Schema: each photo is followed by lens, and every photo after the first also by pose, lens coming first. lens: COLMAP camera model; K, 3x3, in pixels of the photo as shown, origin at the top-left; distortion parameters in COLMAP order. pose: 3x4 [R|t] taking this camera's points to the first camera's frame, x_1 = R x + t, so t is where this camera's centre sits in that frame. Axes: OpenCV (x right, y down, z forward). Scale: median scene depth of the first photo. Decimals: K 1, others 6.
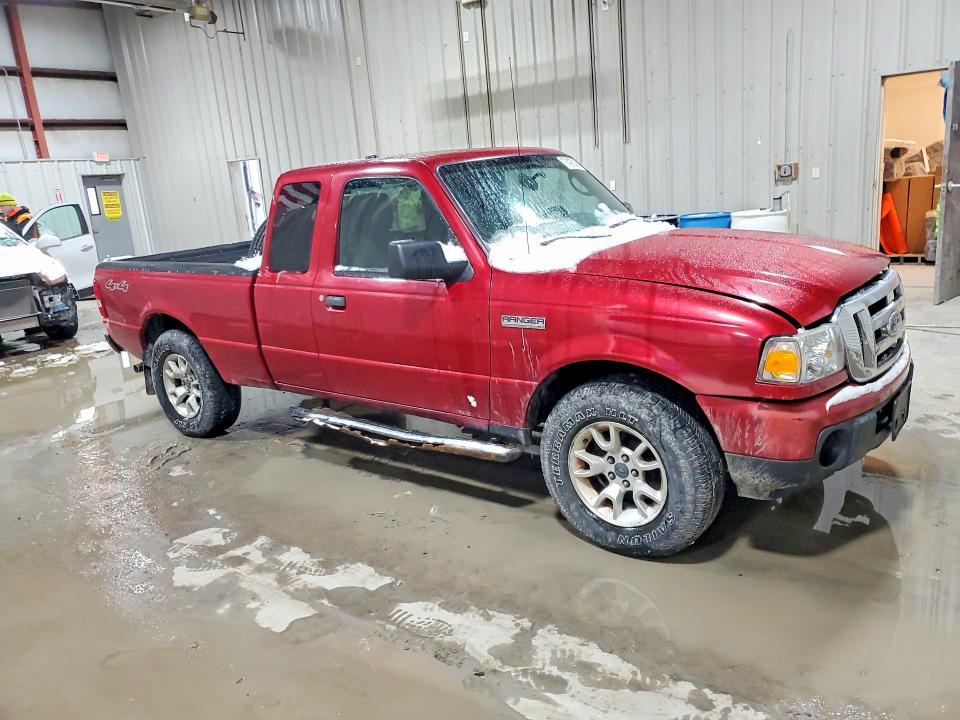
lens RADIAL K [[755.2, 0, 480.0], [0, 755.2, 360.0], [0, 0, 1]] dist [0.011662, 0.014409]
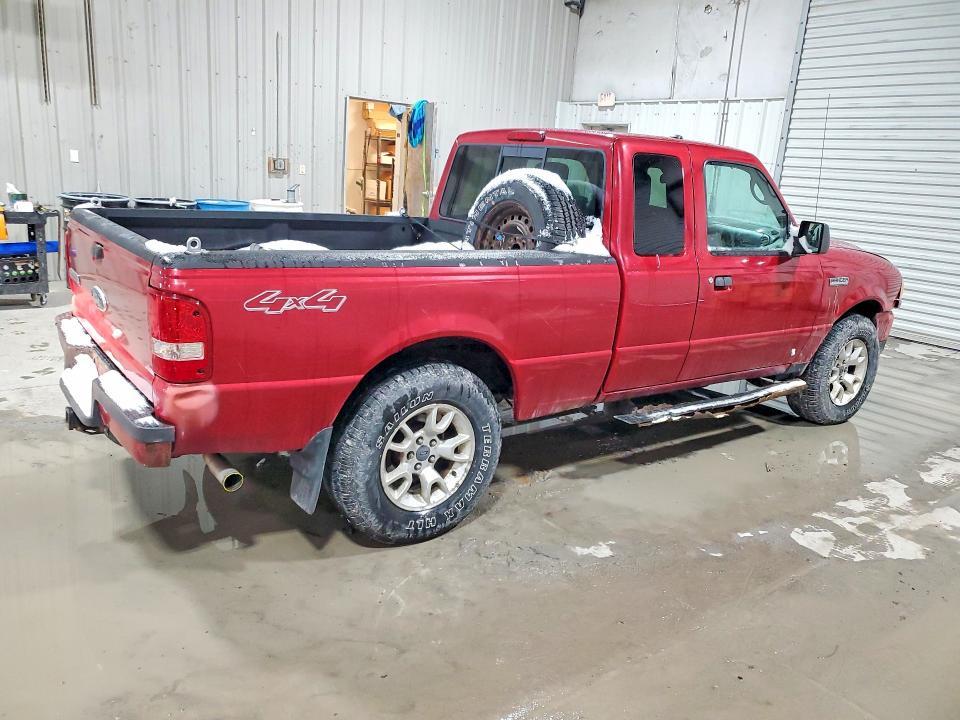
lens RADIAL K [[753.1, 0, 478.9], [0, 753.1, 344.9], [0, 0, 1]] dist [0.006727, 0.005455]
pose [[0.257681, -0.129472, 0.957516, -1.052007], [0.142531, 0.985234, 0.094863, -0.115958], [-0.955660, 0.112031, 0.272330, 0.890787]]
